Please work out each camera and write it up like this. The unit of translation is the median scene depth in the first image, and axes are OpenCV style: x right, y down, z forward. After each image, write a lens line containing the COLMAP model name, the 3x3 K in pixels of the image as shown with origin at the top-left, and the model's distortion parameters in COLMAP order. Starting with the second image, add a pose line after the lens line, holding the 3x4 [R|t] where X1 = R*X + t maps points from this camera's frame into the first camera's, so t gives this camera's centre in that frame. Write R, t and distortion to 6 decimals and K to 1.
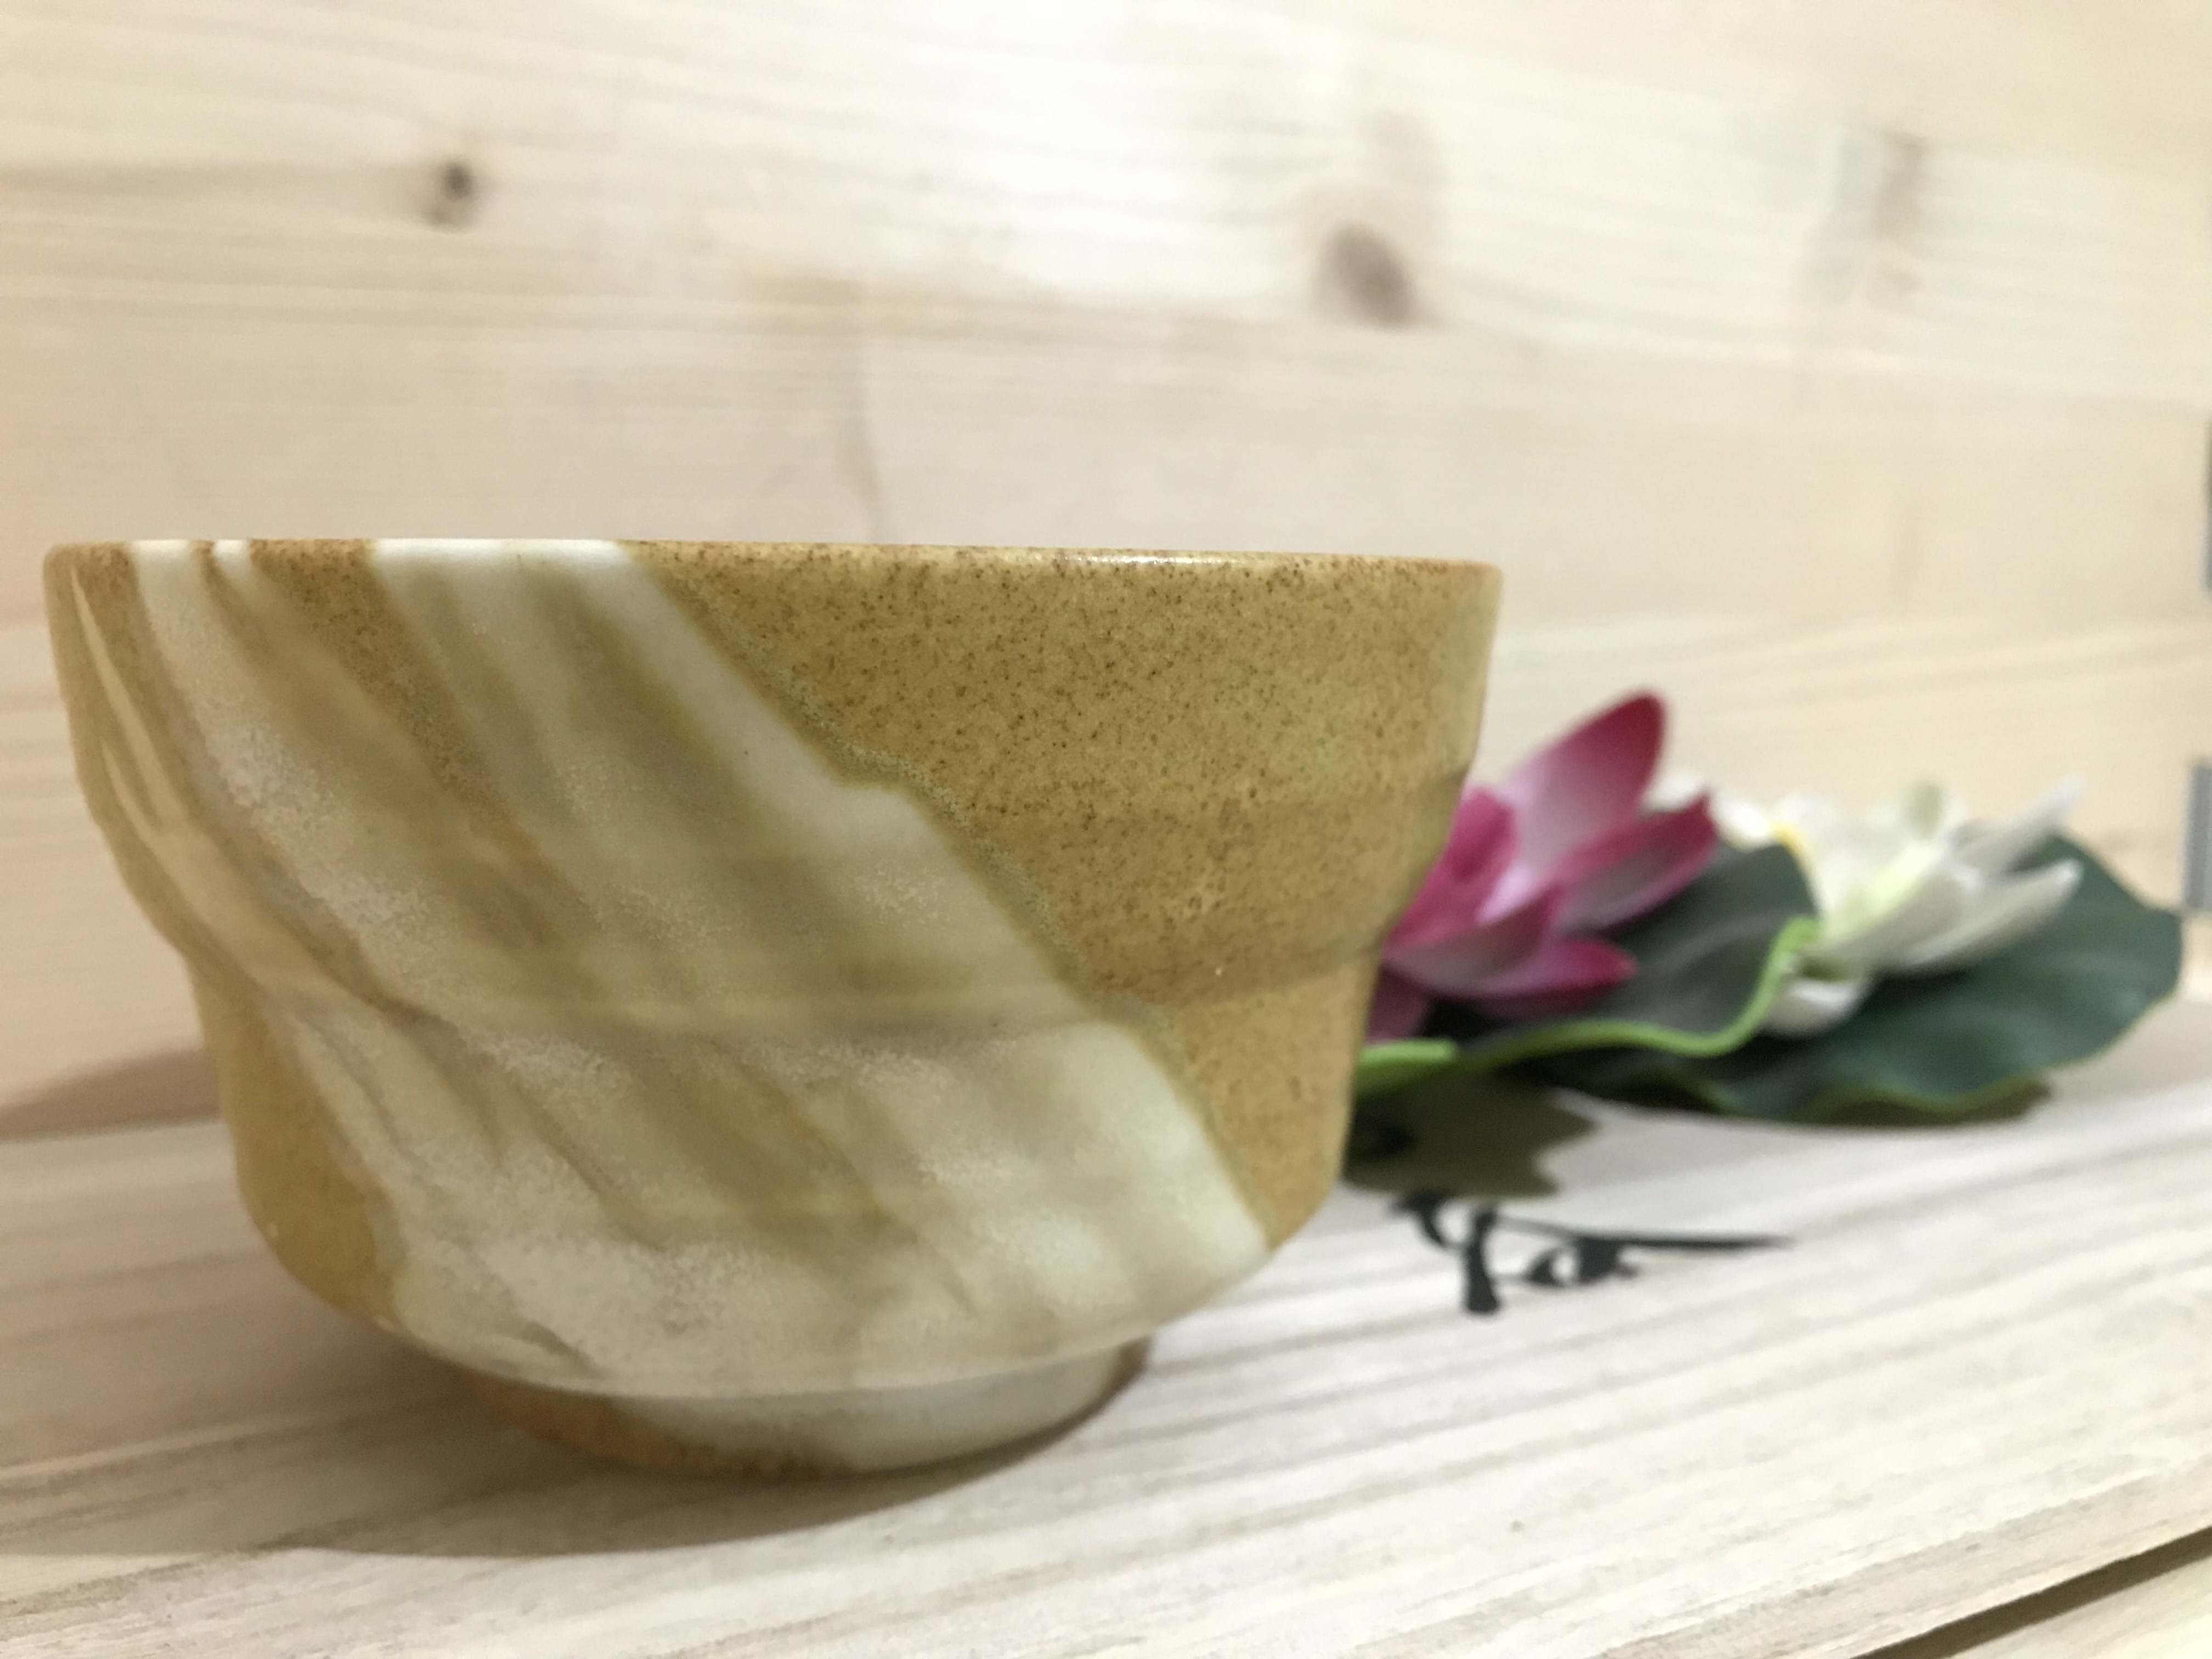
lens RADIAL K [[1910.8, 0, 1097.0], [0, 1910.8, 845.0], [0, 0, 1]] dist [0.008599, -0.047505]
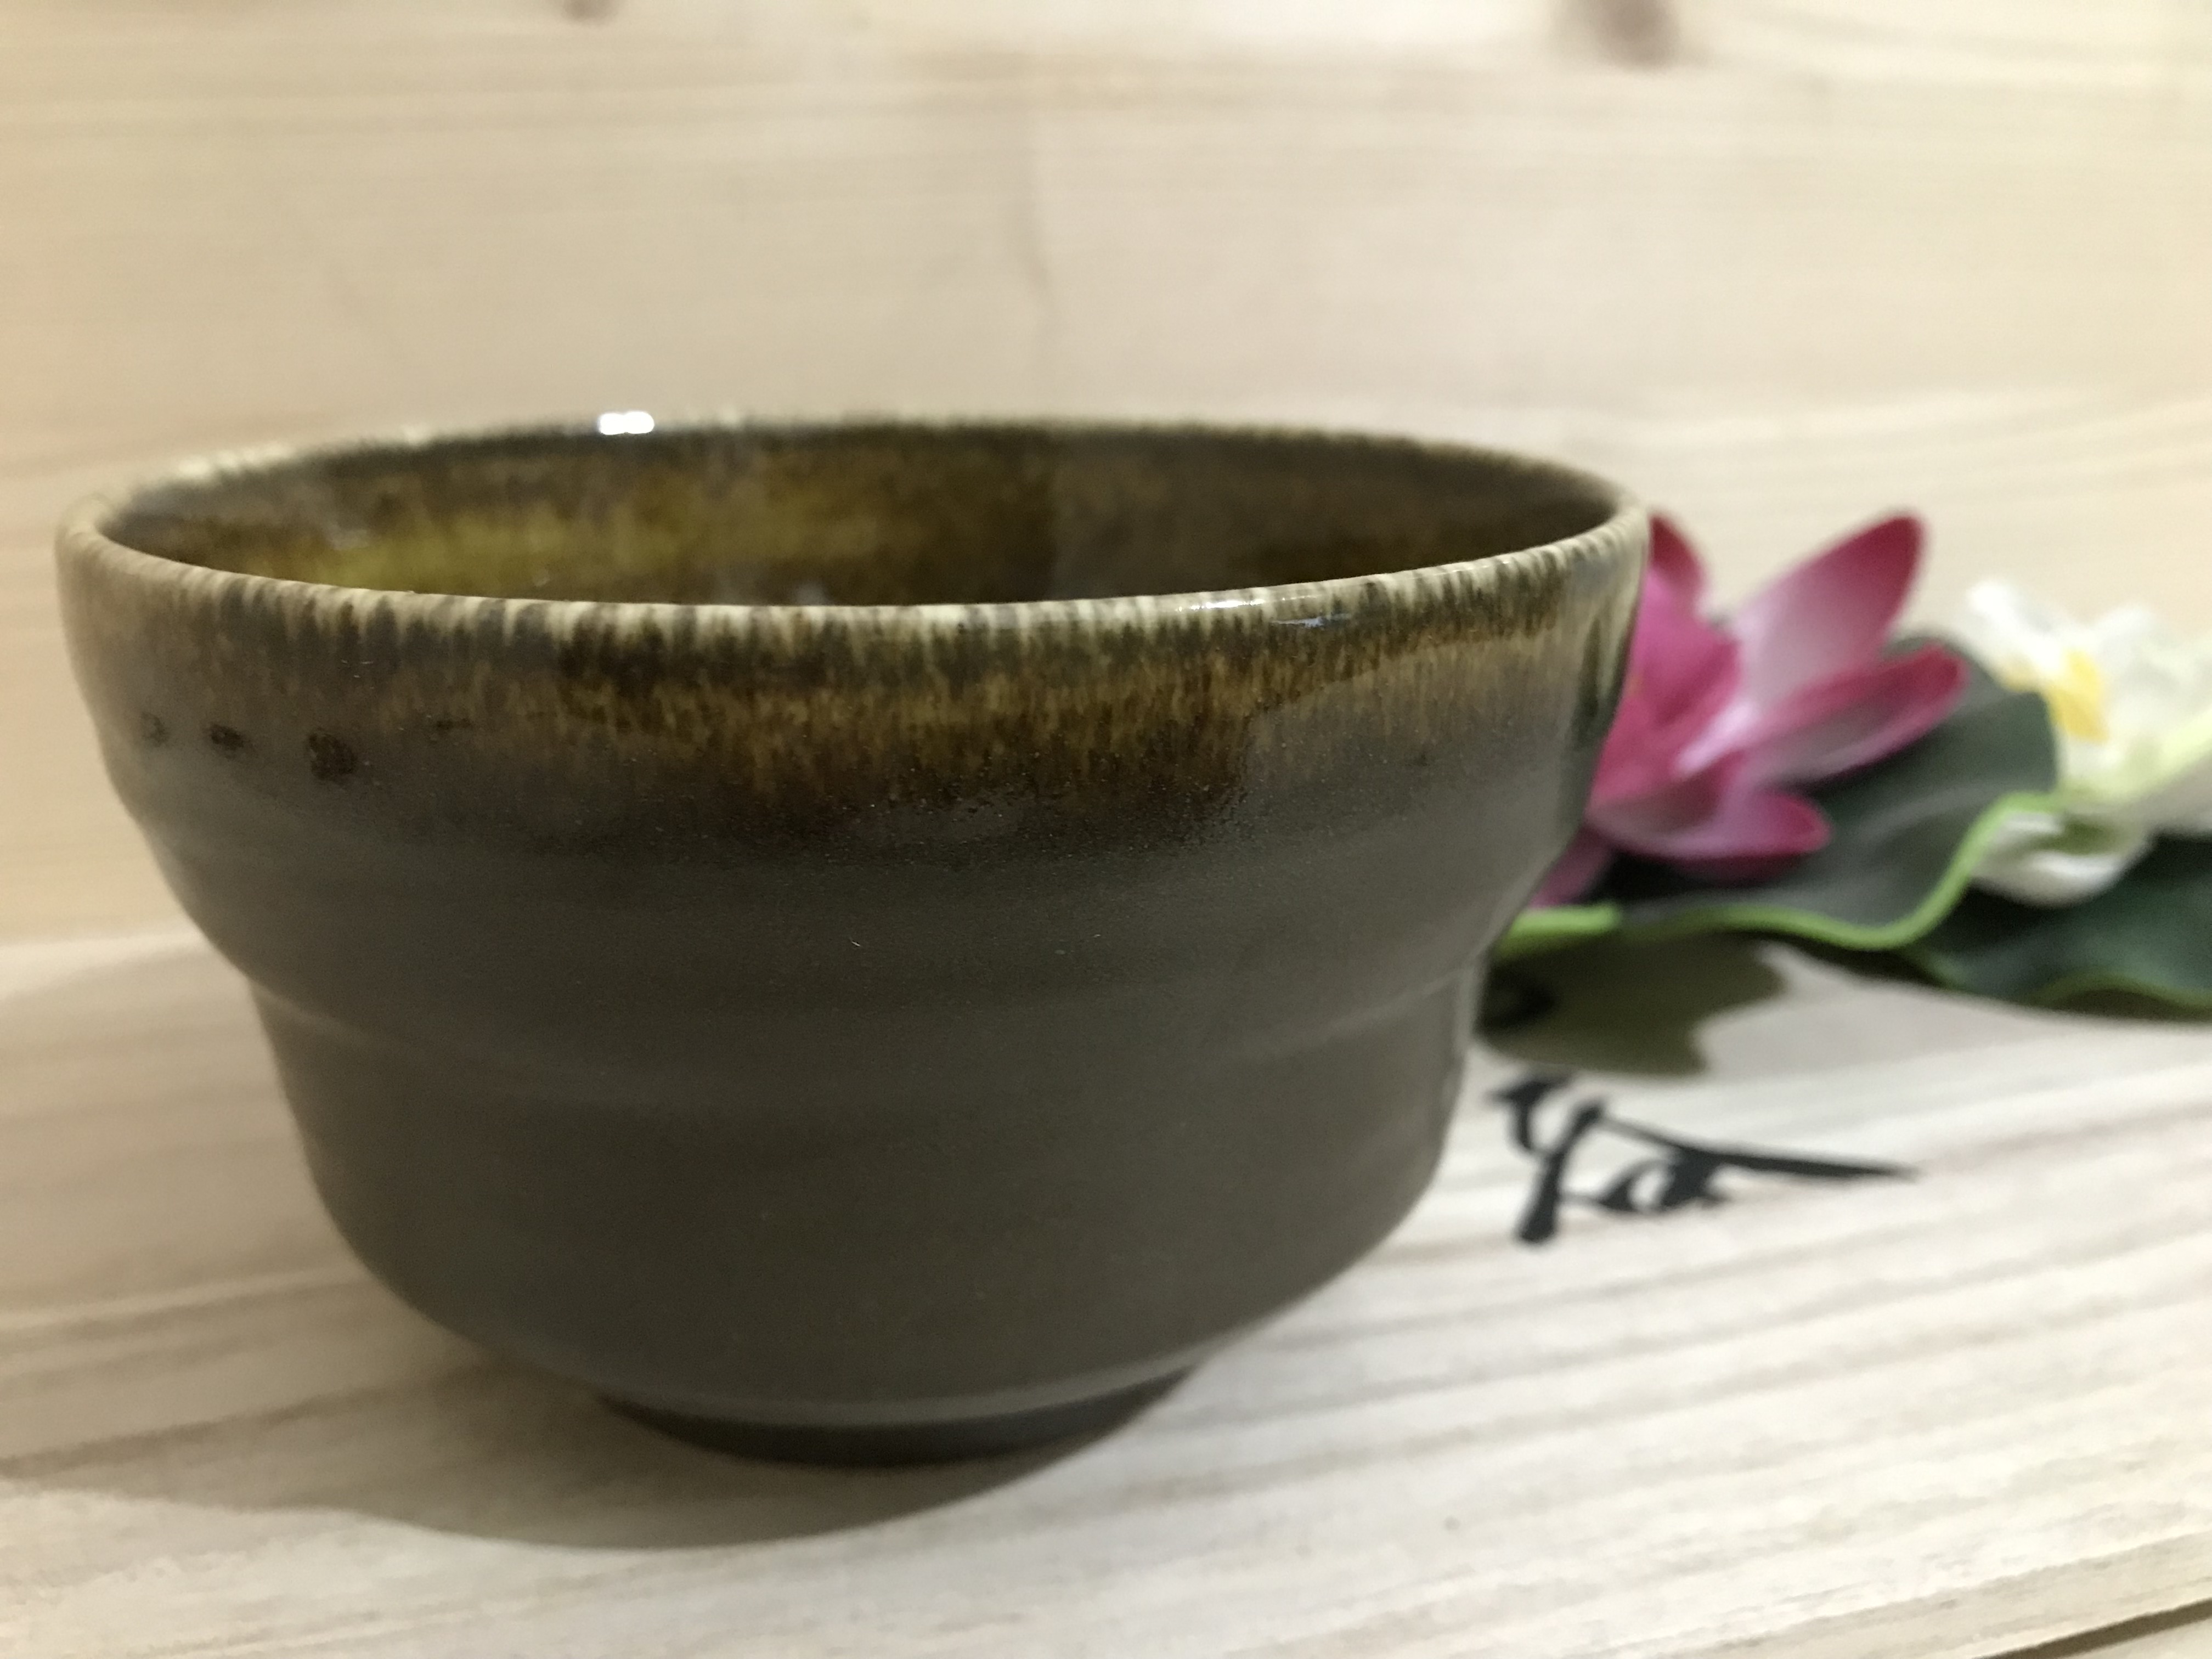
lens RADIAL K [[1910.8, 0, 1097.0], [0, 1910.8, 845.0], [0, 0, 1]] dist [0.008599, -0.047505]
pose [[0.979428, 0.053671, -0.194524, 0.158416], [-0.018632, 0.983916, 0.177657, -0.114793], [0.200931, -0.170378, 0.964675, 0.060215]]
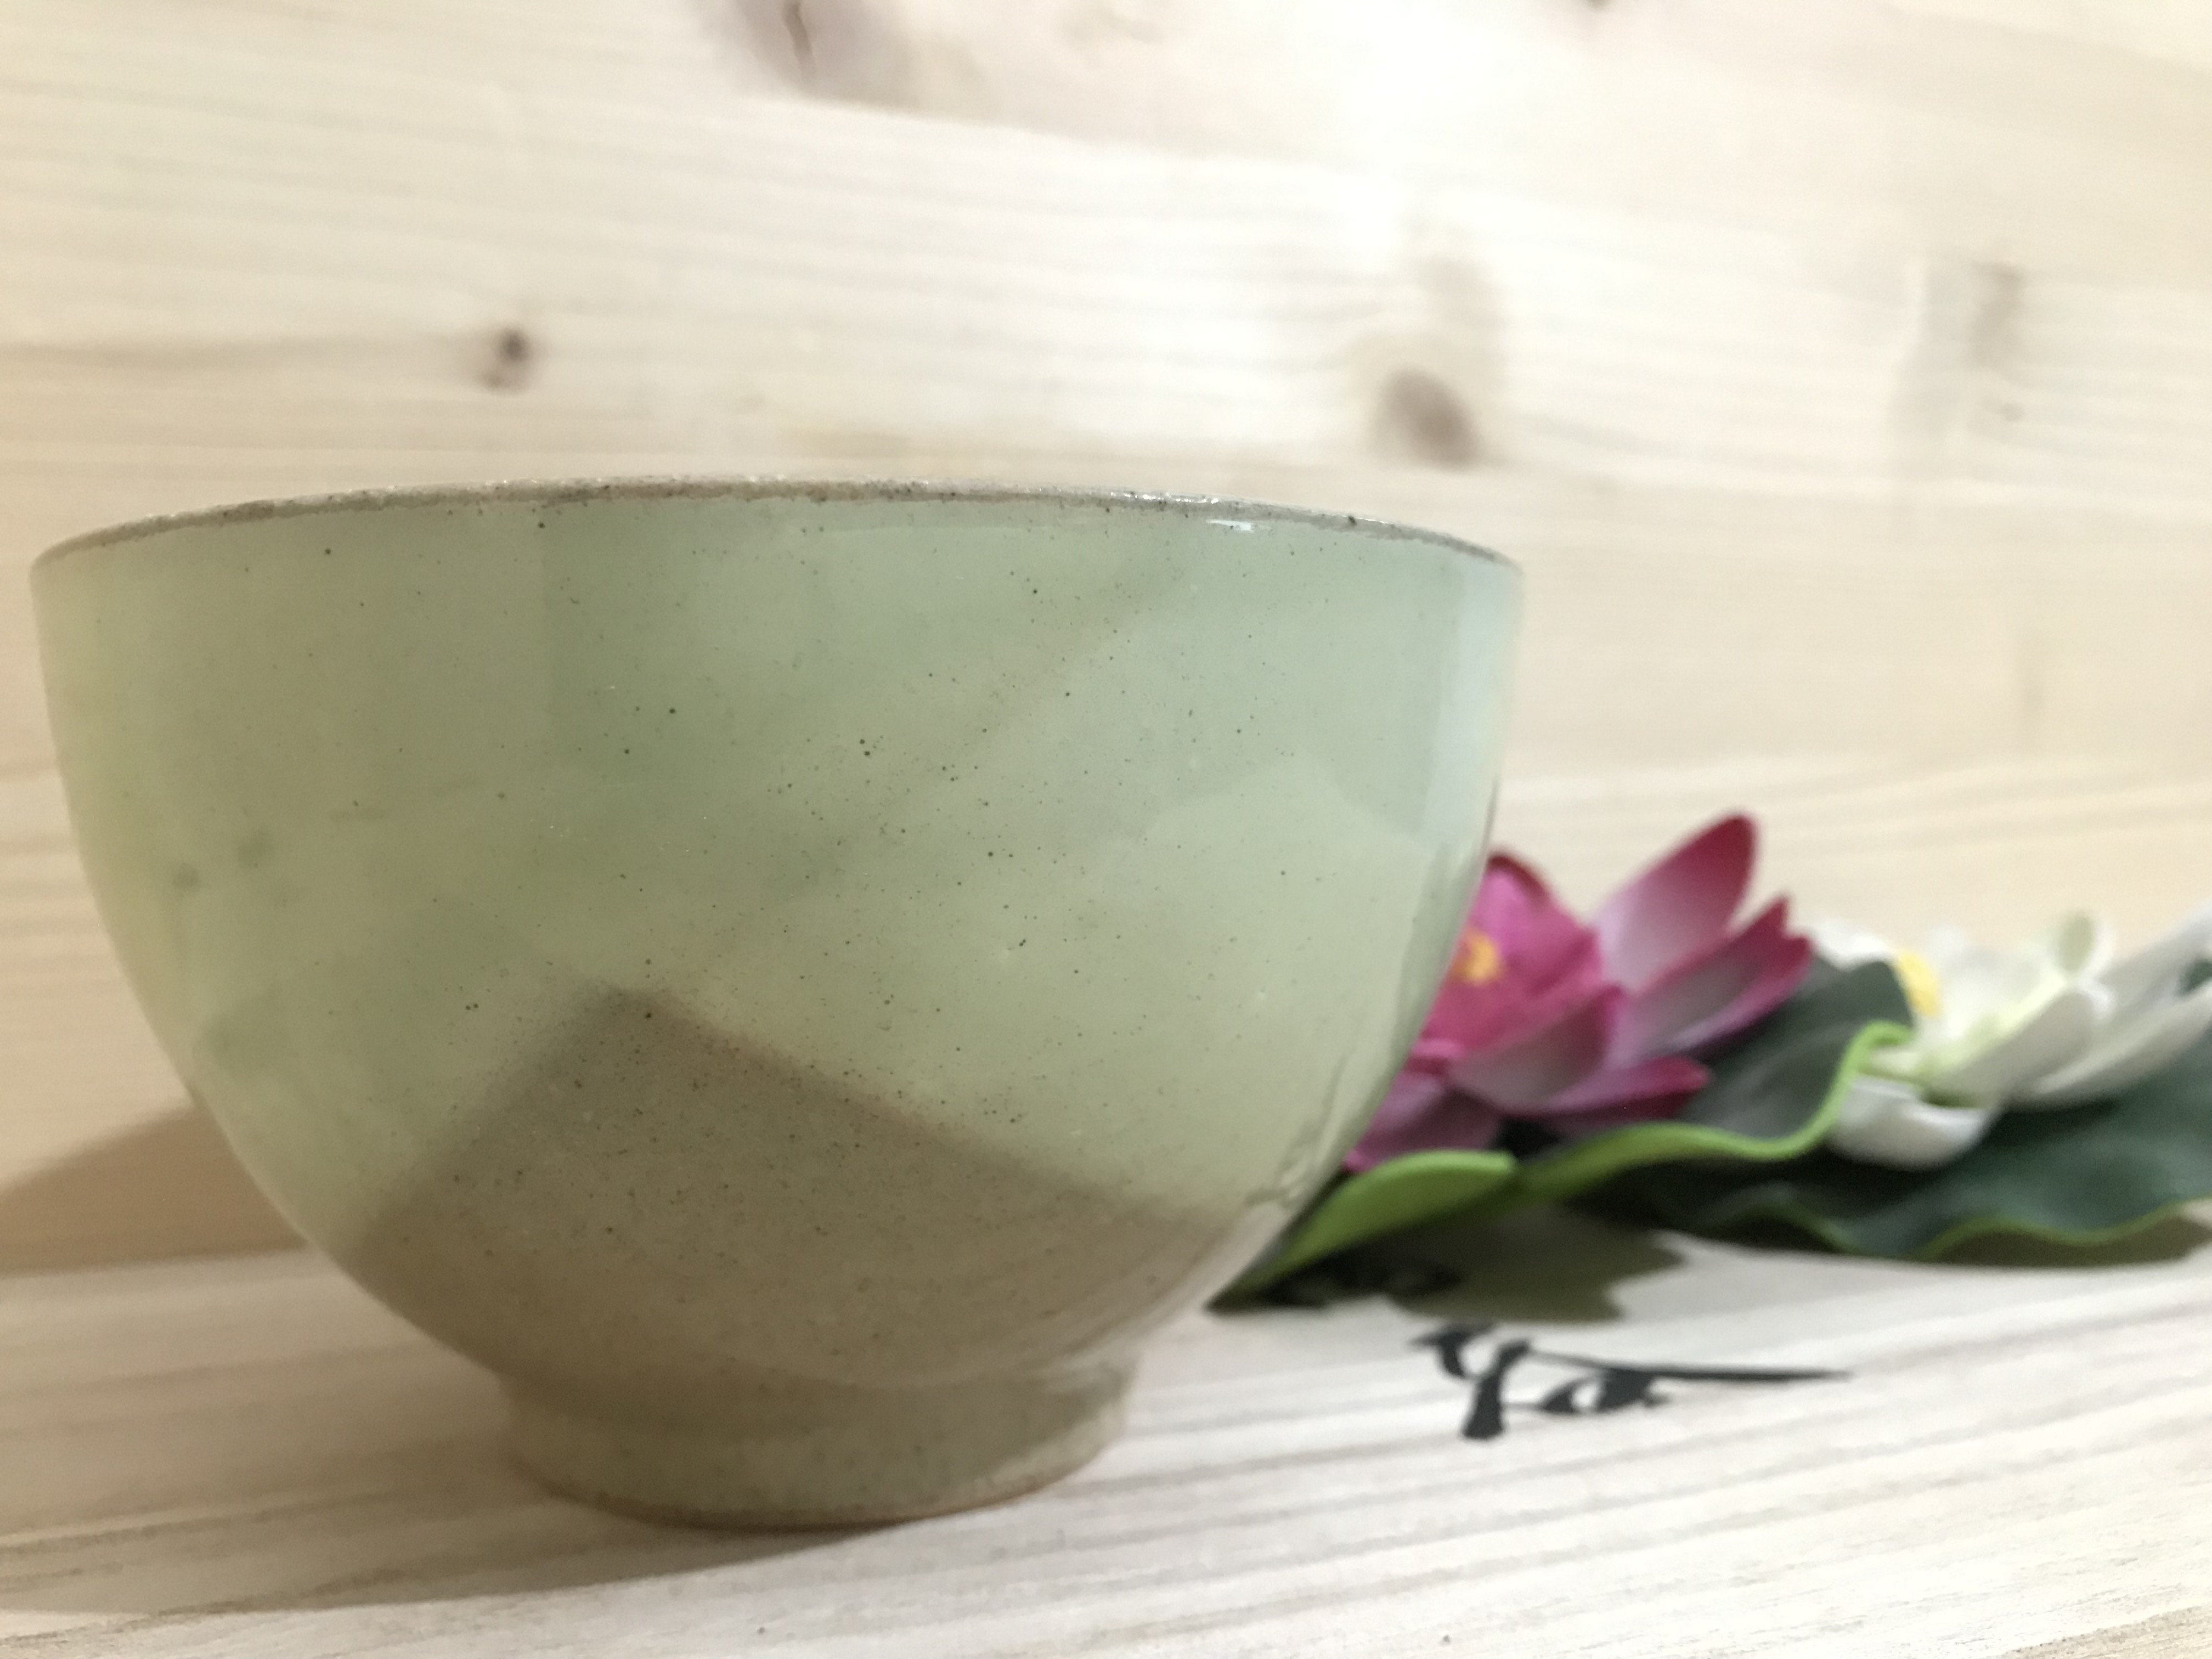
lens RADIAL K [[1910.8, 0, 1097.0], [0, 1910.8, 845.0], [0, 0, 1]] dist [0.008599, -0.047505]
pose [[0.994120, -0.019871, -0.106449, 0.117875], [0.007286, 0.993066, -0.117329, 0.065381], [0.108042, 0.115863, 0.987372, 0.034071]]
